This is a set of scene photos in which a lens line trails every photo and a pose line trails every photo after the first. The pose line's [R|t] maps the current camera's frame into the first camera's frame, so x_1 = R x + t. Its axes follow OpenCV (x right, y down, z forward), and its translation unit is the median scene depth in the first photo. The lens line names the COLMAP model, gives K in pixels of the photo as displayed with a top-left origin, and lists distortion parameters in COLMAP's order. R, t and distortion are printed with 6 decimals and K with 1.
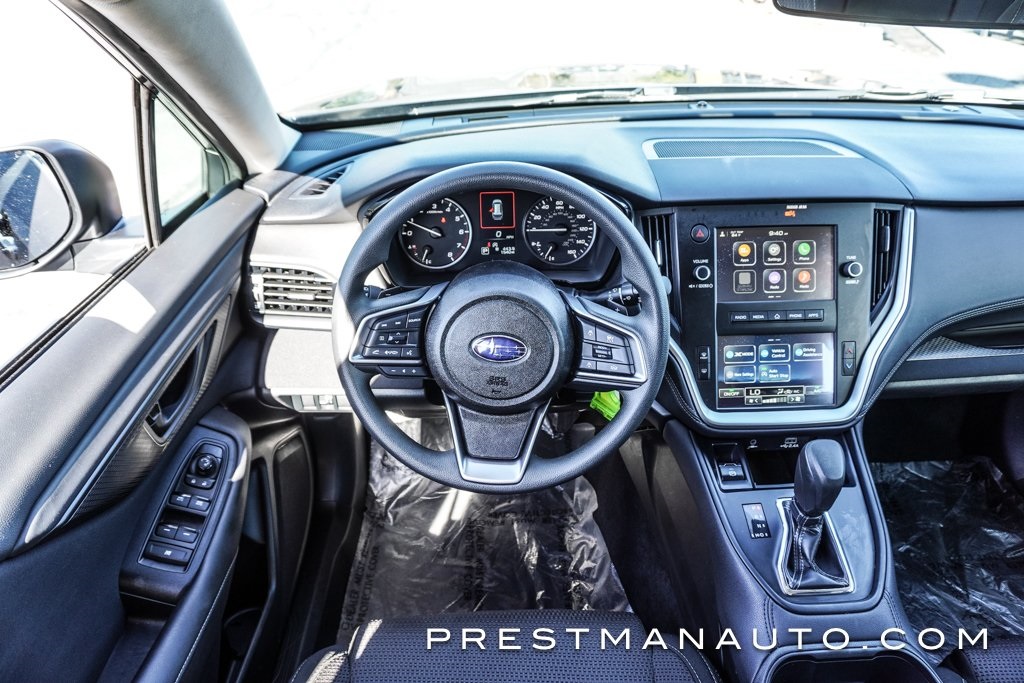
lens RADIAL K [[691.6, 0, 512.0], [0, 691.6, 341.5], [0, 0, 1]] dist [-0.033778, 0.027311]
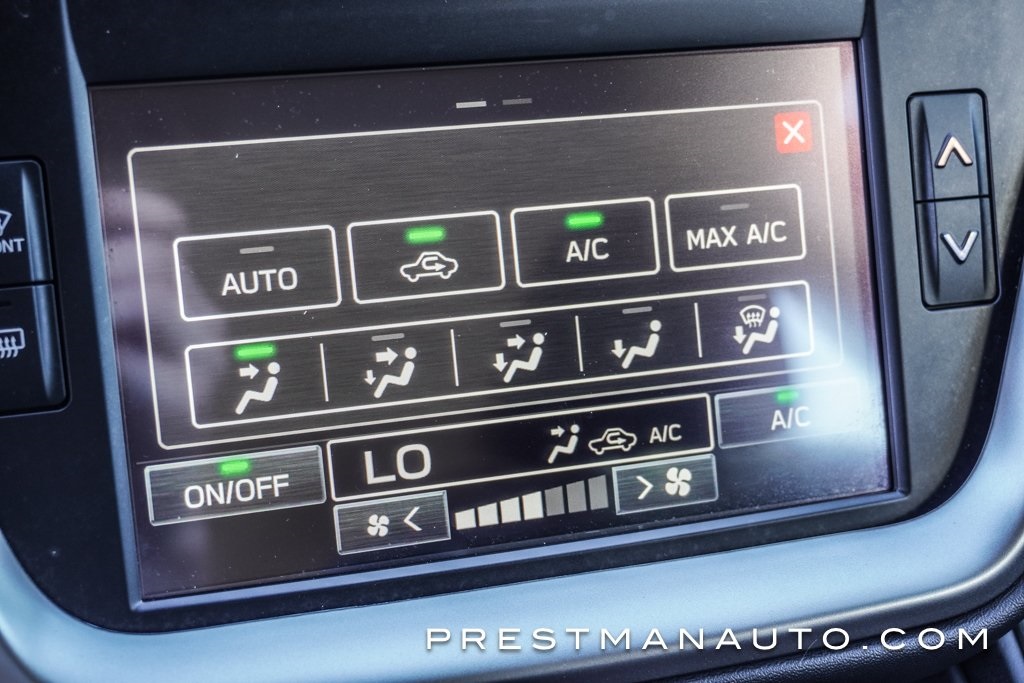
lens RADIAL K [[1738.1, 0, 512.0], [0, 1738.1, 341.5], [0, 0, 1]] dist [-0.004504, 0.186419]
pose [[0.960636, -0.076562, 0.267051, 0.279397], [0.085118, 0.996158, -0.020594, 0.057245], [-0.264448, 0.042514, 0.963462, 0.636283]]
